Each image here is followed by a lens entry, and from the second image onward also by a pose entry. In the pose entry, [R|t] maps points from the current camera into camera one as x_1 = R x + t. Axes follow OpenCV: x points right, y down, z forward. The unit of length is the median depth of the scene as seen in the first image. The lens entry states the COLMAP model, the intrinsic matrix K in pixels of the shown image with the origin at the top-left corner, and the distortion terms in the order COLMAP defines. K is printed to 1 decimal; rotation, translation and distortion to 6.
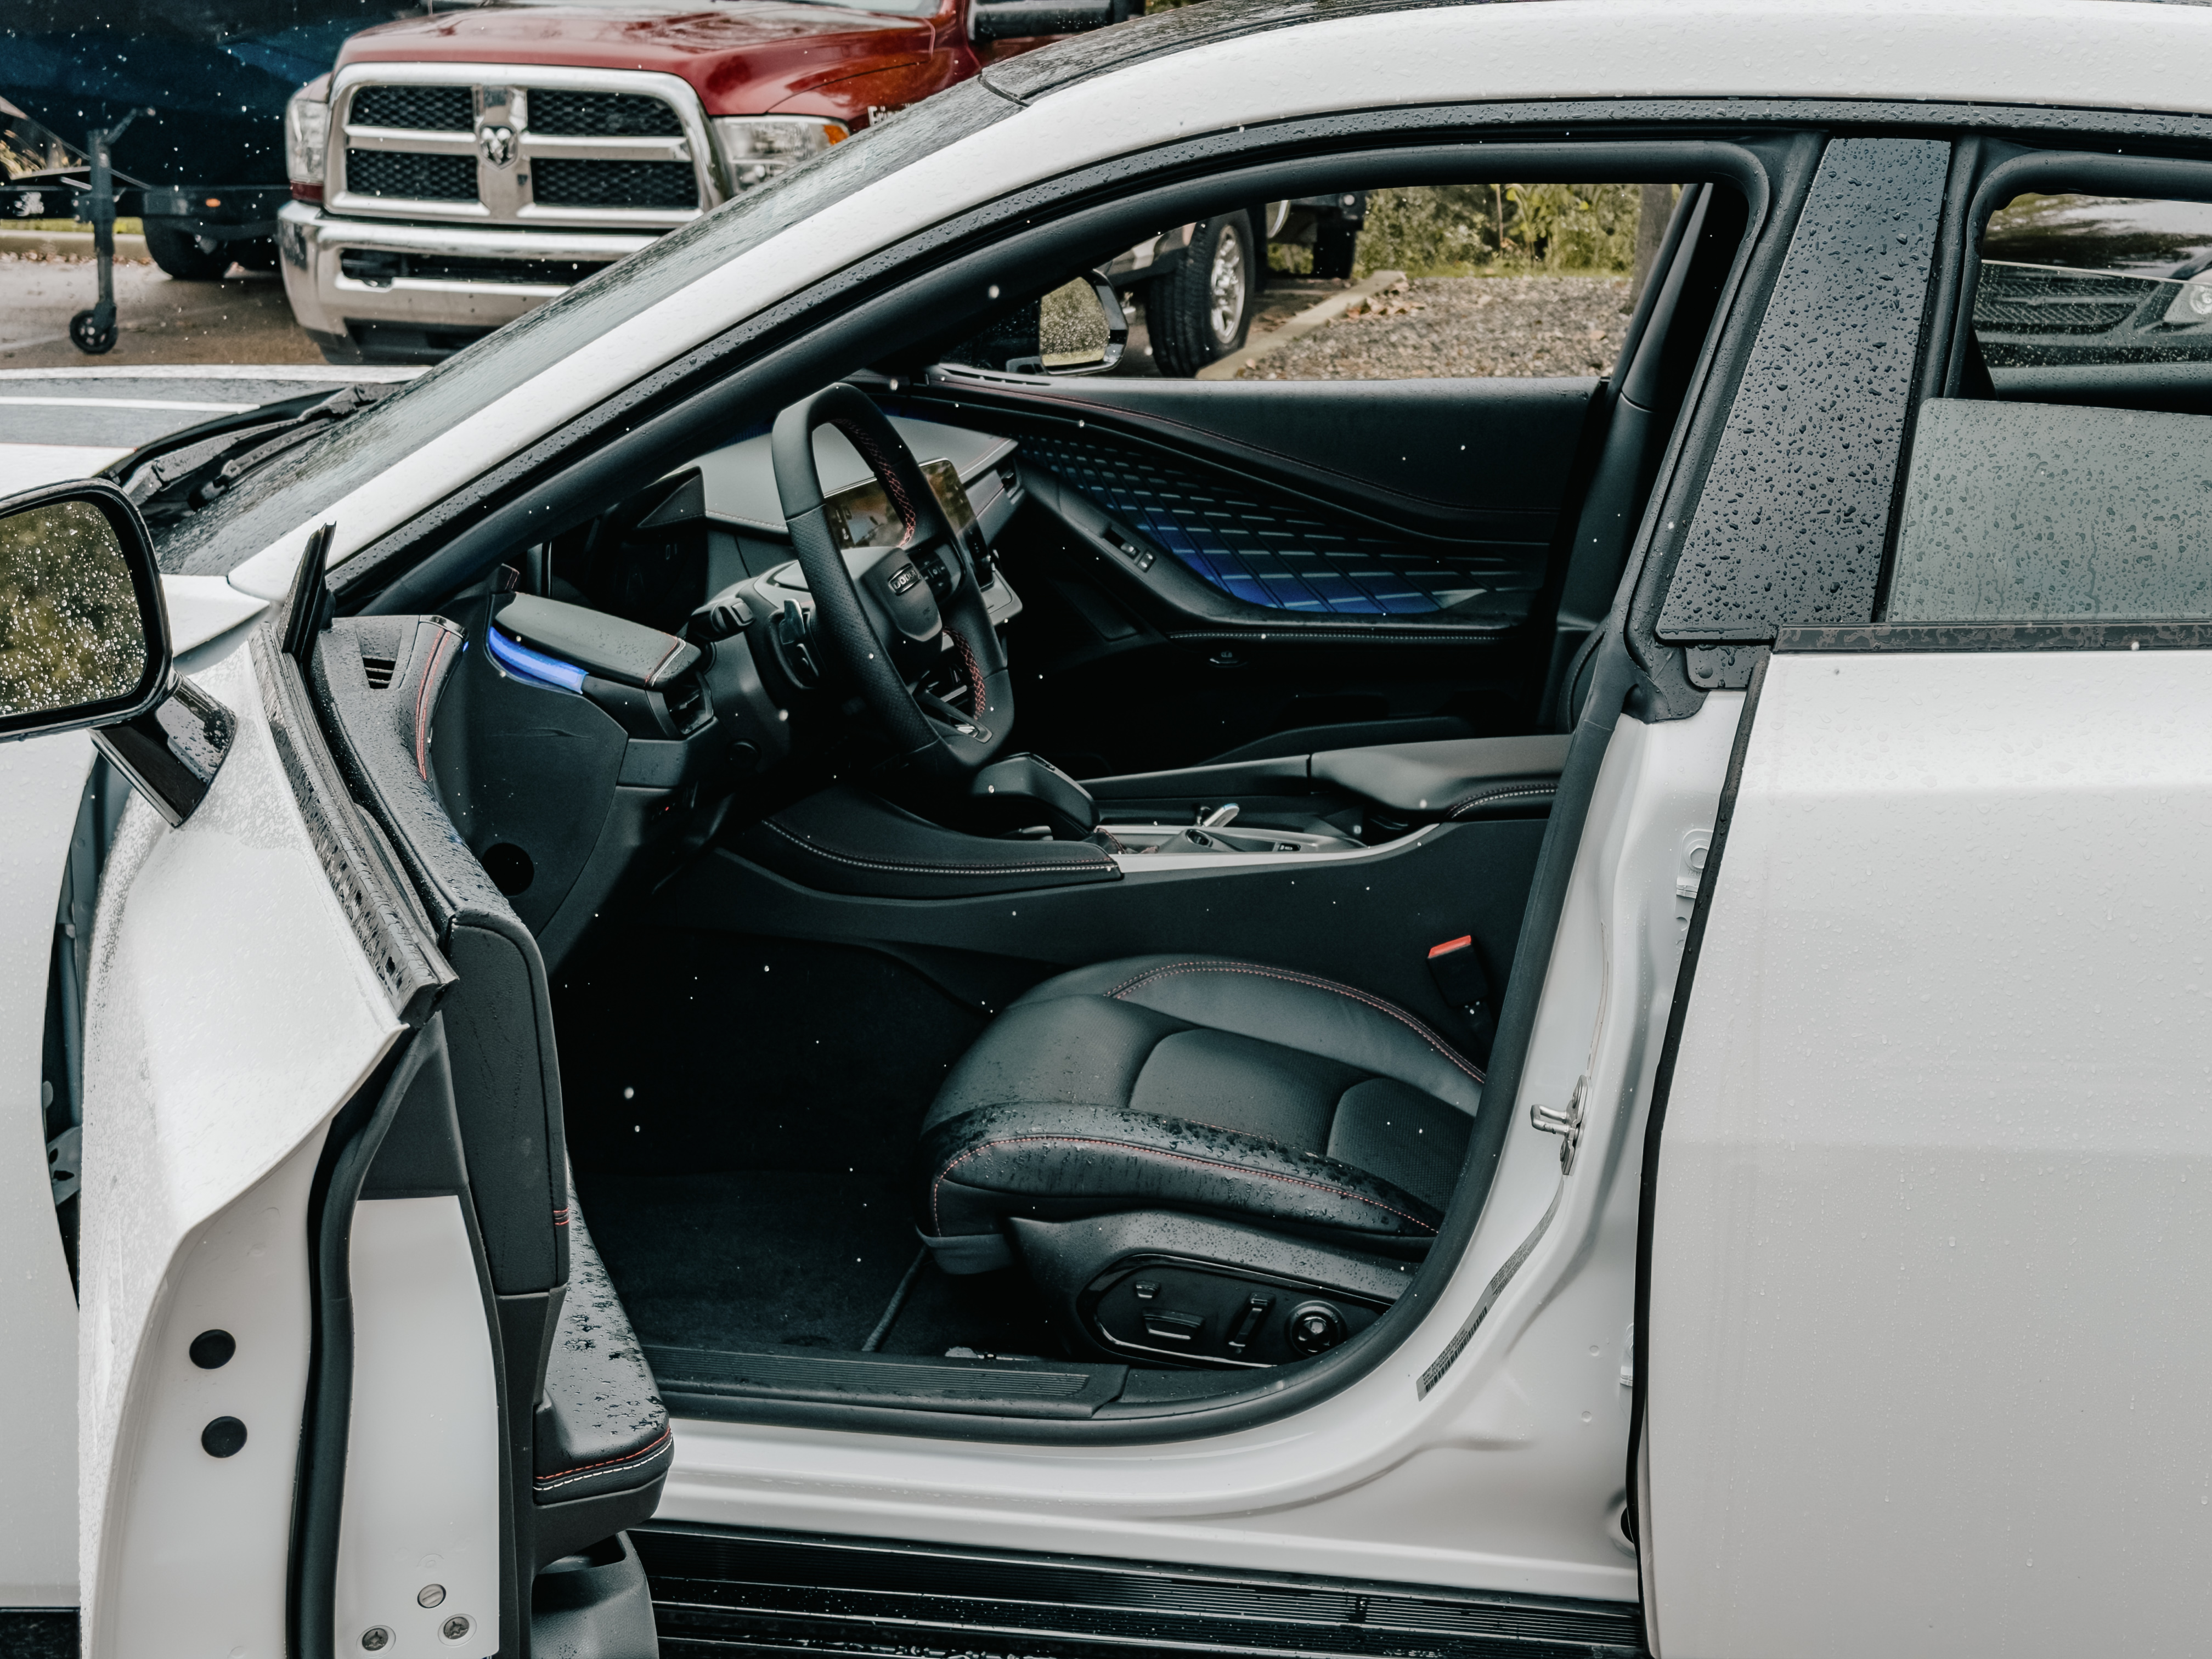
lens RADIAL K [[3159.3, 0, 1106.0], [0, 3159.3, 829.5], [0, 0, 1]] dist [-0.186761, 1.542789]
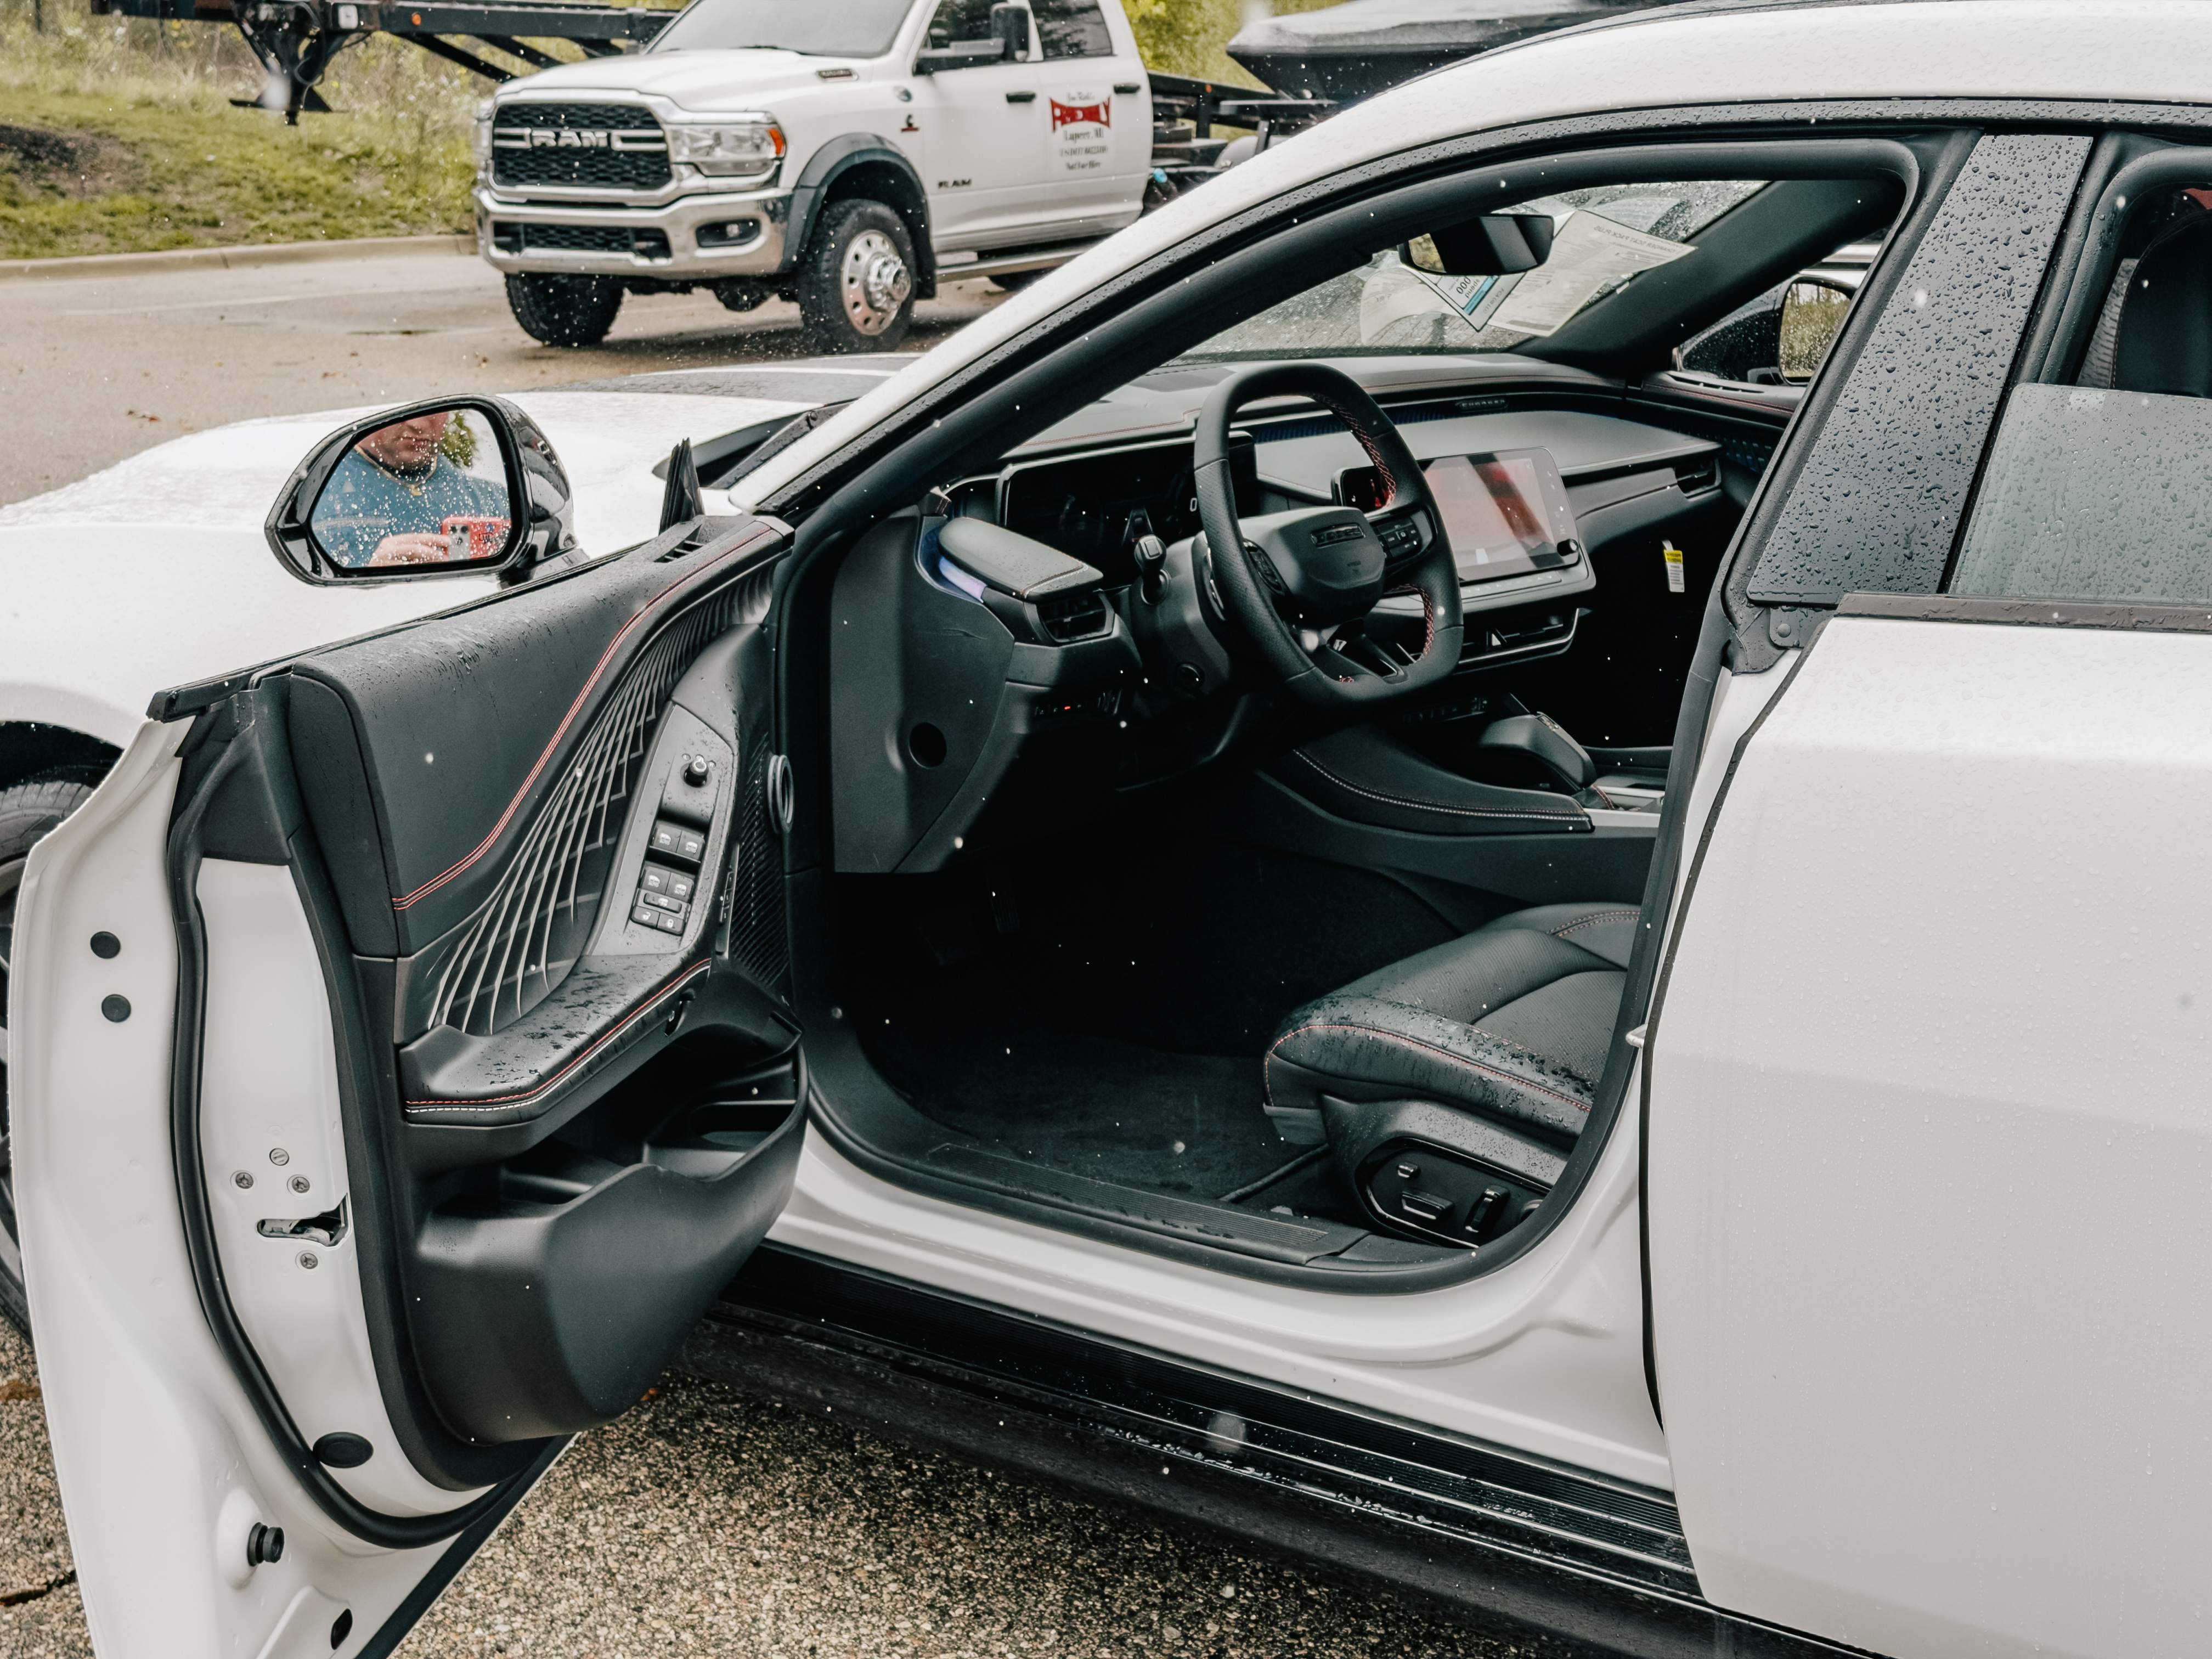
lens RADIAL K [[3159.3, 0, 1106.0], [0, 3159.3, 829.5], [0, 0, 1]] dist [-0.186761, 1.542789]
pose [[0.889310, 0.093528, -0.447639, 0.464808], [-0.100627, 0.994892, 0.007955, 0.031545], [0.446097, 0.037970, 0.894179, -0.061197]]
